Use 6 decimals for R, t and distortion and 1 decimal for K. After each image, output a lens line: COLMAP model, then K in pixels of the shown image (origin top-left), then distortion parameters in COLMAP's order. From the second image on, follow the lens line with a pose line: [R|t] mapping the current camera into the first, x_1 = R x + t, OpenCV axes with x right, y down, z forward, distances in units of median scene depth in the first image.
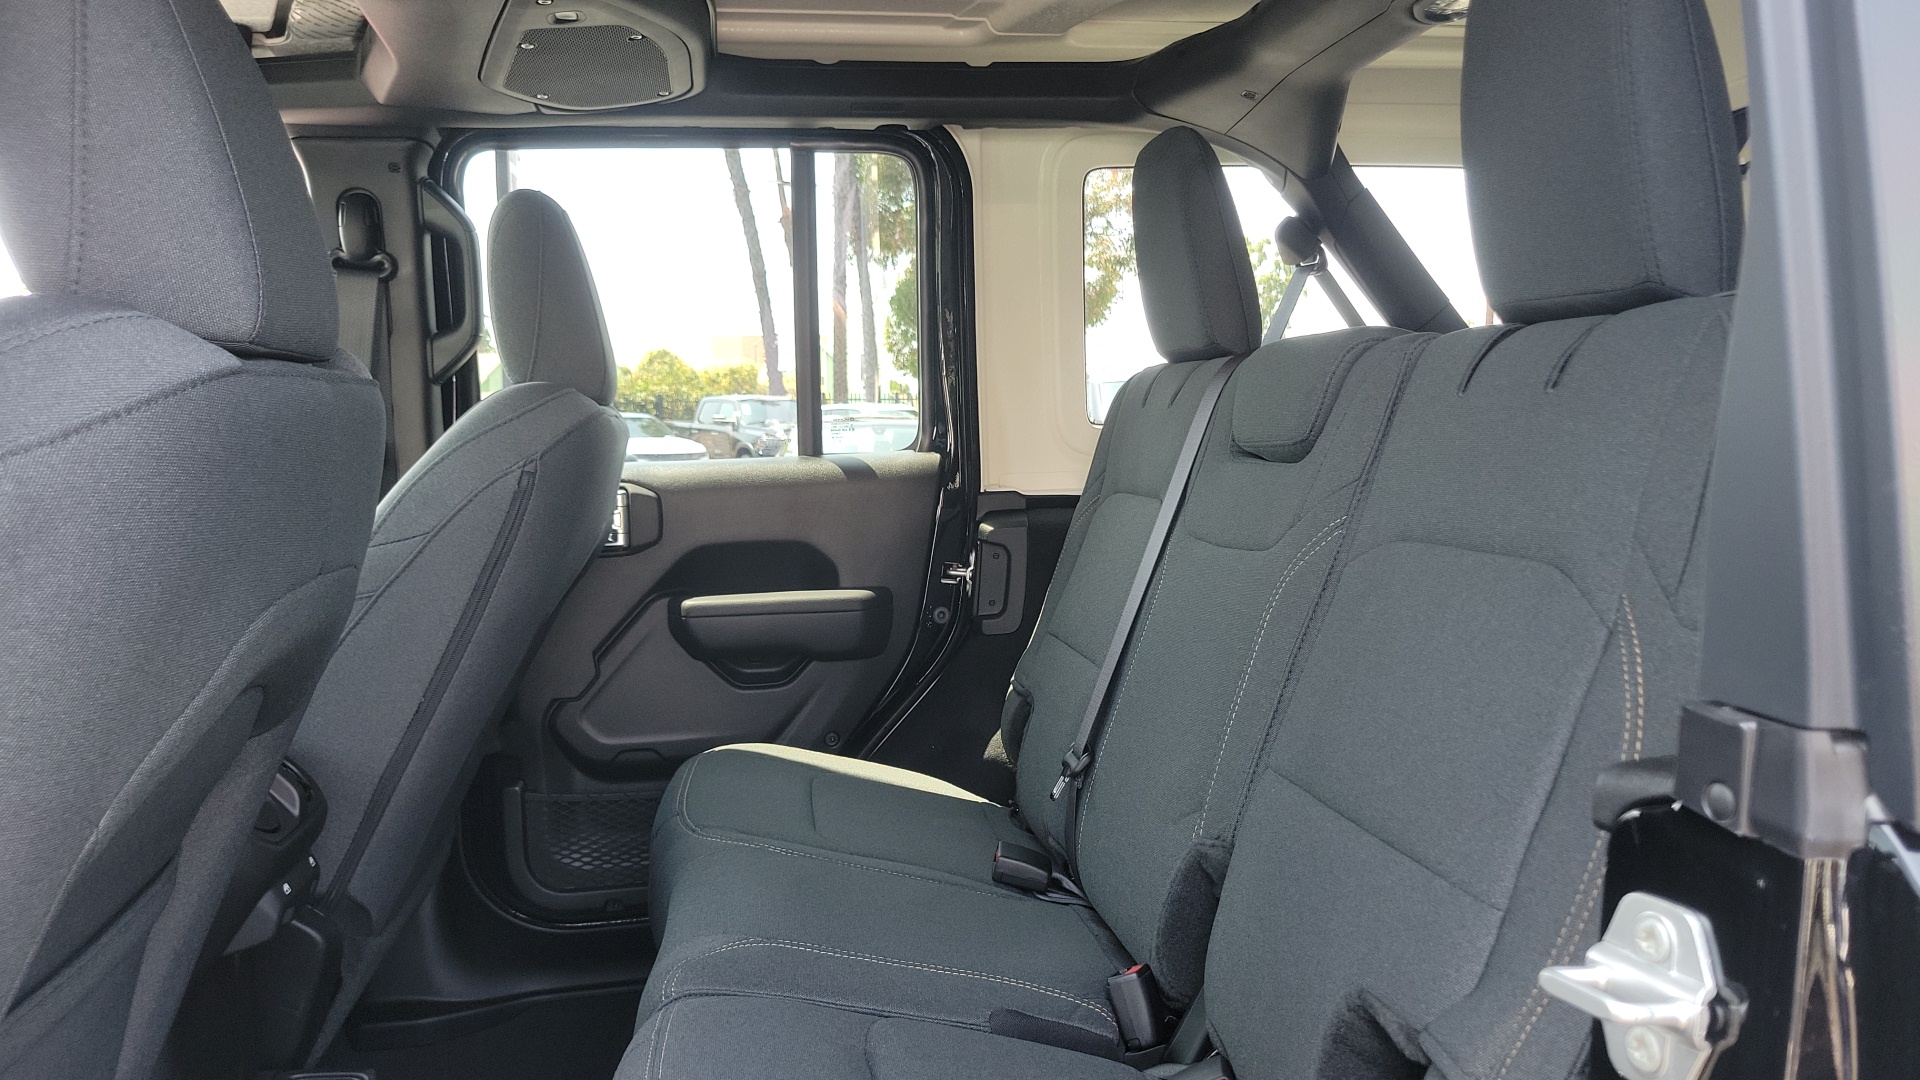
lens RADIAL K [[1460.7, 0, 973.1], [0, 1460.7, 540.2], [0, 0, 1]] dist [0.023473, -0.017431]
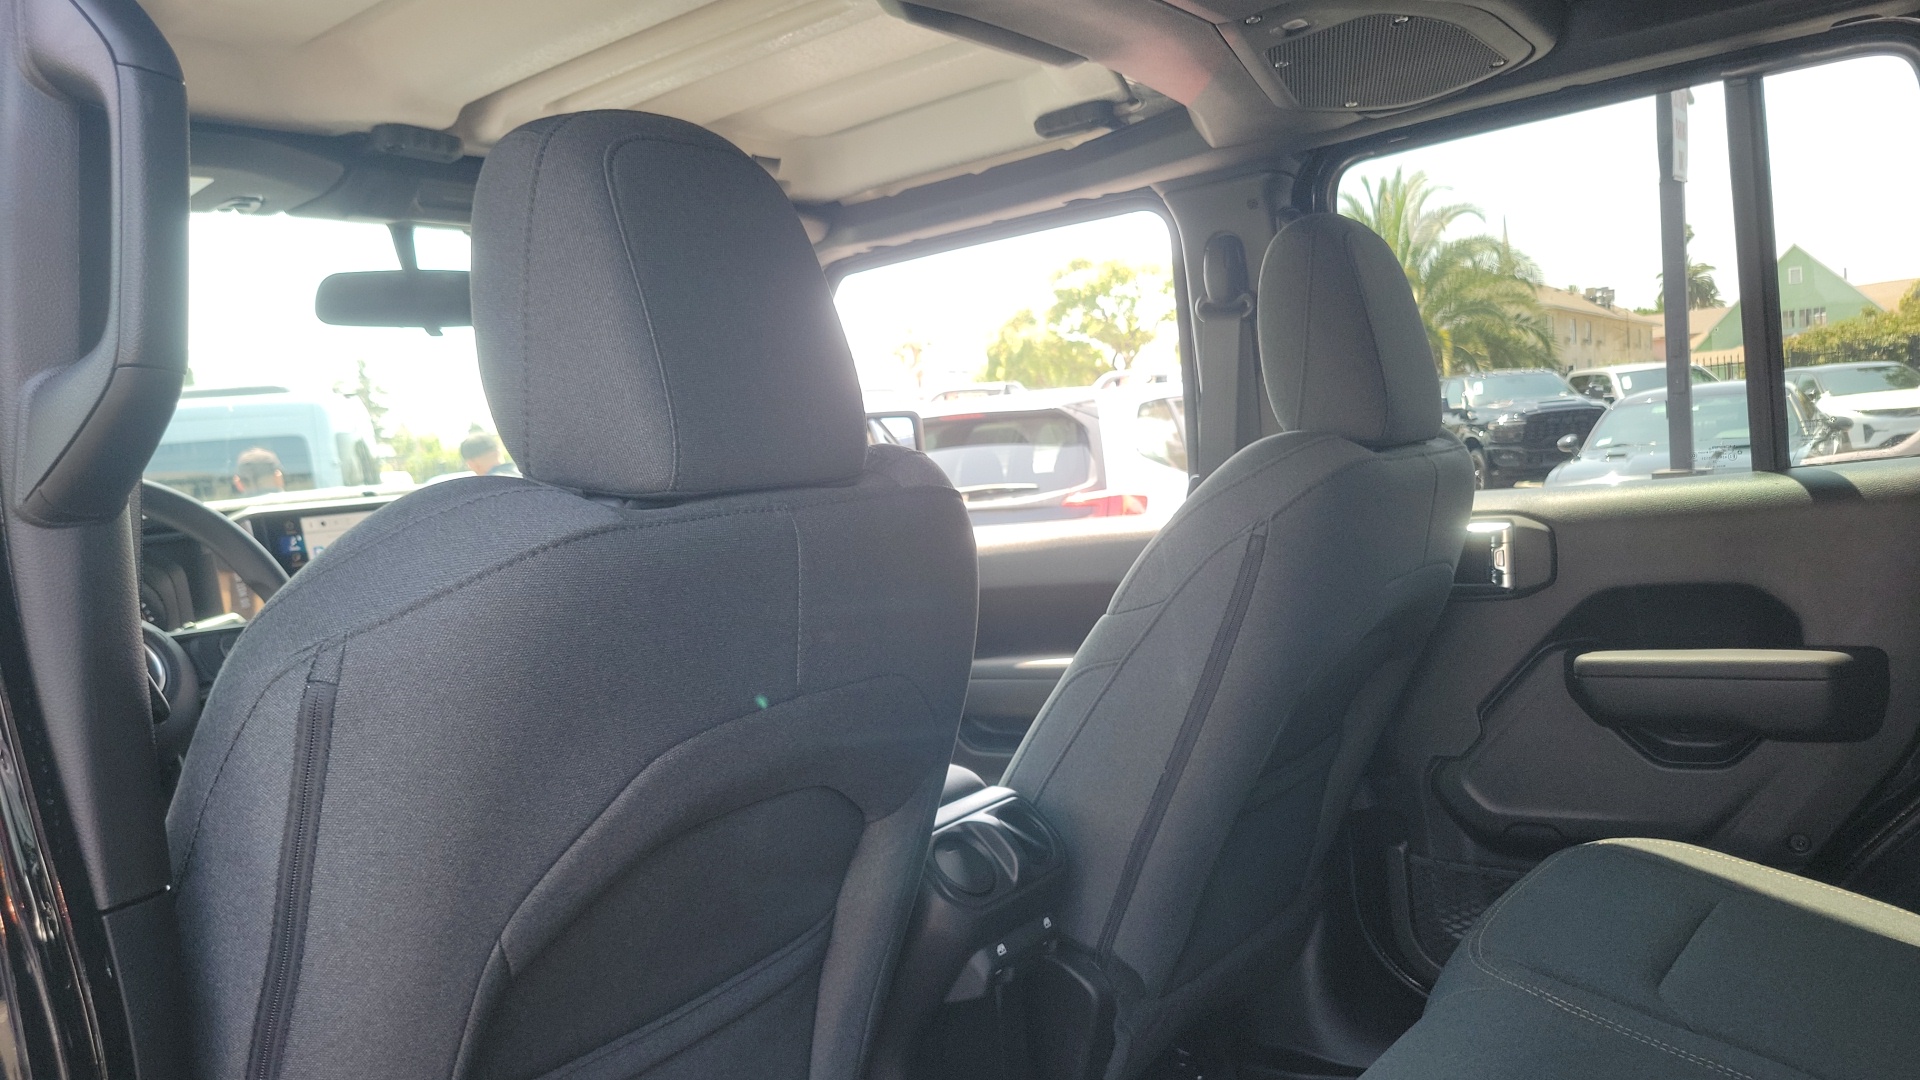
lens RADIAL K [[1460.7, 0, 955.3], [0, 1460.7, 536.8], [0, 0, 1]] dist [0.023473, -0.017431]
pose [[0.688026, -0.004520, -0.725672, 0.165837], [0.019000, 0.999750, 0.011787, -0.043183], [0.725438, -0.021898, 0.687940, 0.163788]]
